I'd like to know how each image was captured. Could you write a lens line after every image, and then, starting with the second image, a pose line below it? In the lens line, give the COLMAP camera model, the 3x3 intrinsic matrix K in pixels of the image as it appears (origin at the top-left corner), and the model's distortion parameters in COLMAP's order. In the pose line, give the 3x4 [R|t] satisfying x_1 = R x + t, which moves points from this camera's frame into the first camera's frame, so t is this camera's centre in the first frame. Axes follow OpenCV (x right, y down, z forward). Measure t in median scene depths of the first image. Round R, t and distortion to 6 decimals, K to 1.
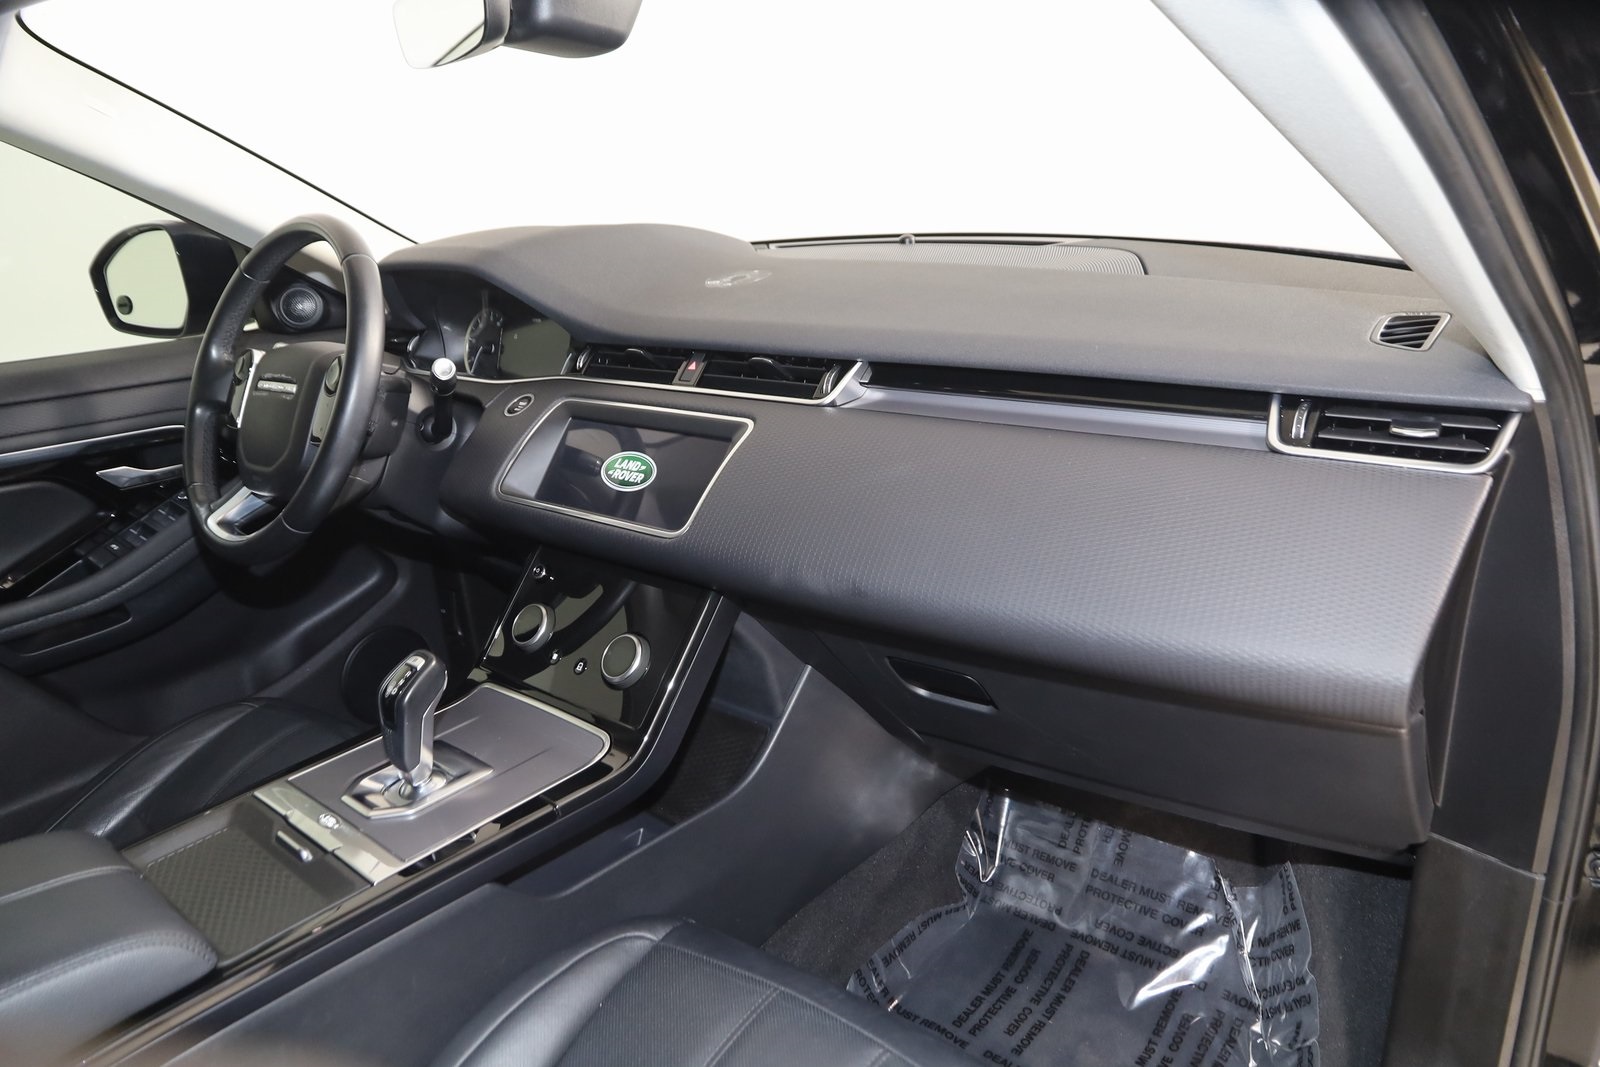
lens RADIAL K [[1107.5, 0, 821.2], [0, 1107.5, 535.5], [0, 0, 1]] dist [-0.116315, 0.063645]
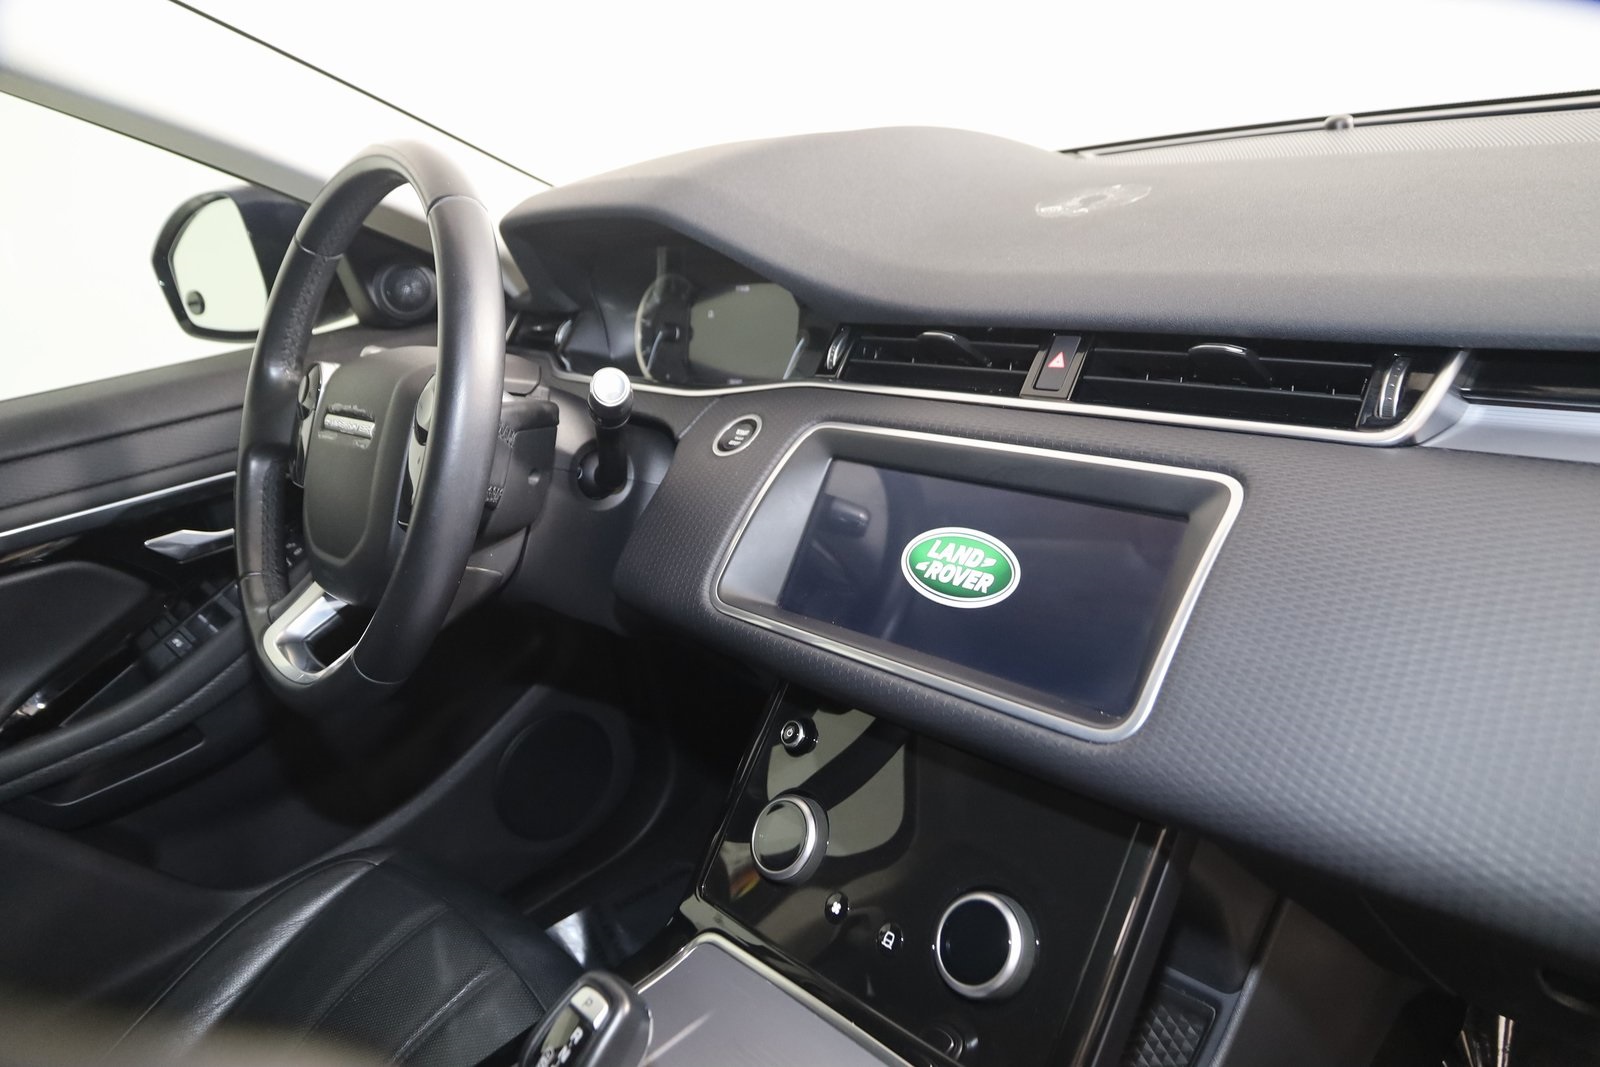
lens RADIAL K [[1107.5, 0, 812.0], [0, 1107.5, 529.6], [0, 0, 1]] dist [-0.116315, 0.063645]
pose [[0.987554, -0.033291, -0.153714, -0.146370], [0.039358, 0.998555, 0.036596, -0.089354], [0.152274, -0.042190, 0.987437, 0.416139]]
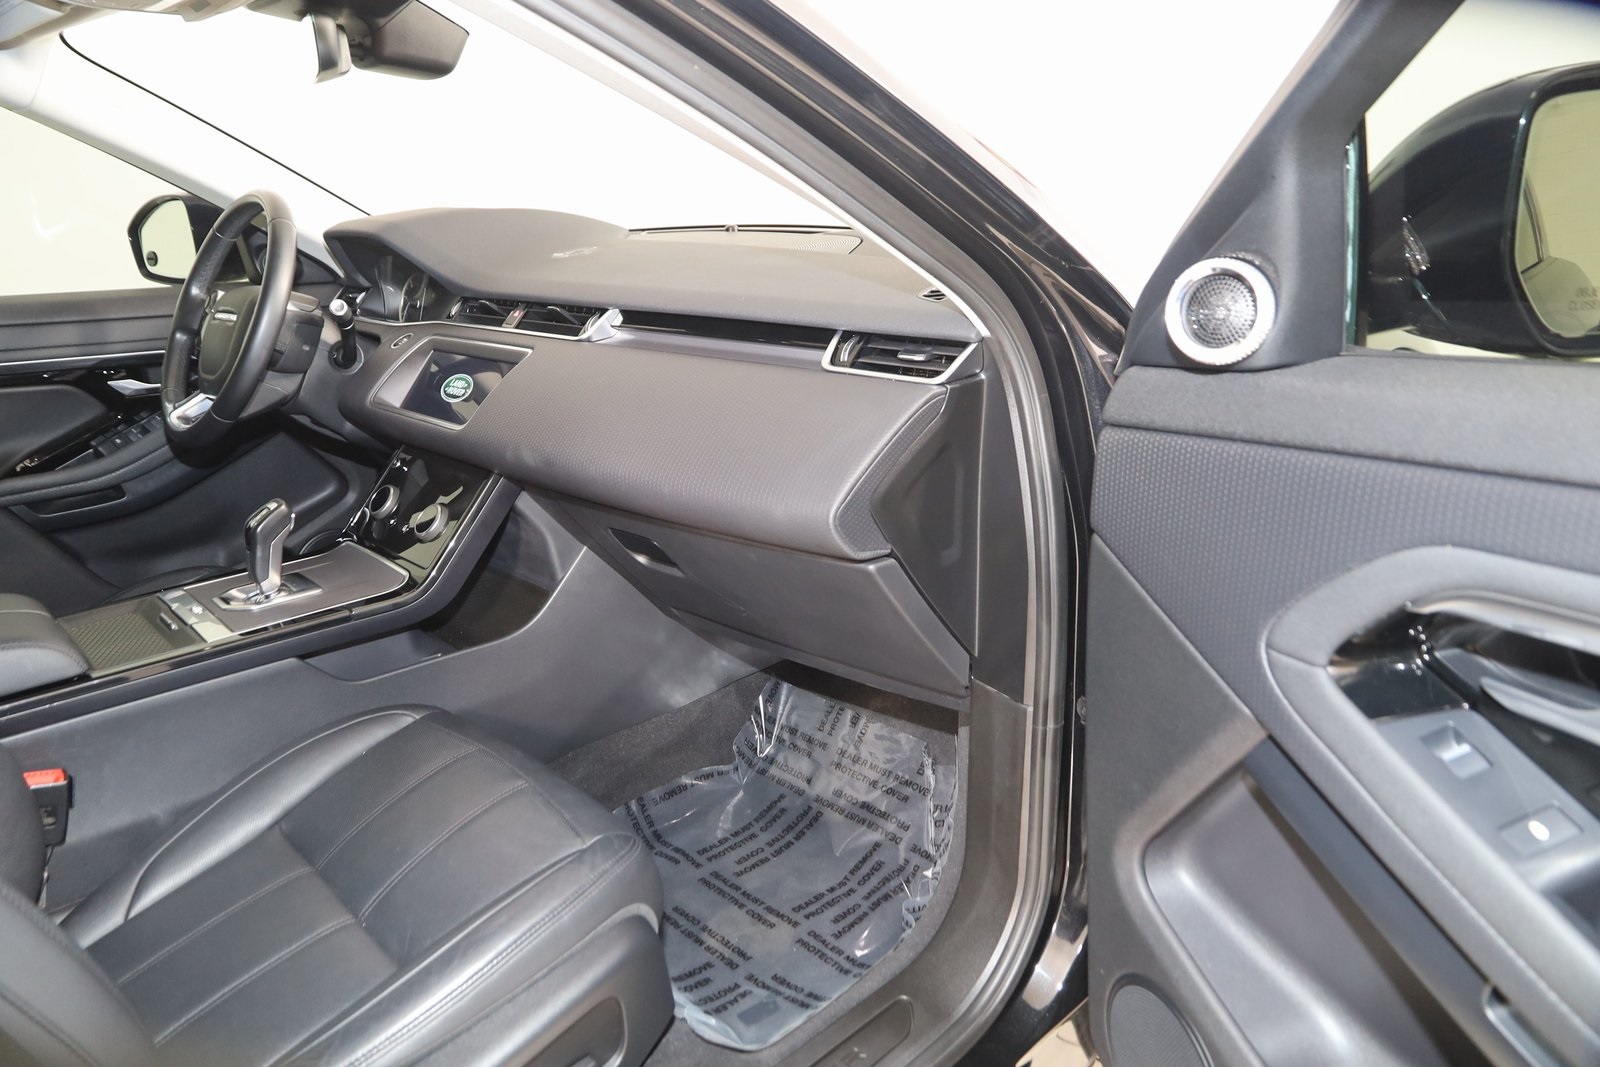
lens RADIAL K [[1107.5, 0, 809.3], [0, 1107.5, 532.6], [0, 0, 1]] dist [-0.116315, 0.063645]
pose [[0.994092, 0.067337, -0.085128, 0.337768], [-0.068545, 0.997583, -0.011350, 0.092620], [0.084158, 0.017118, 0.996305, -0.251204]]
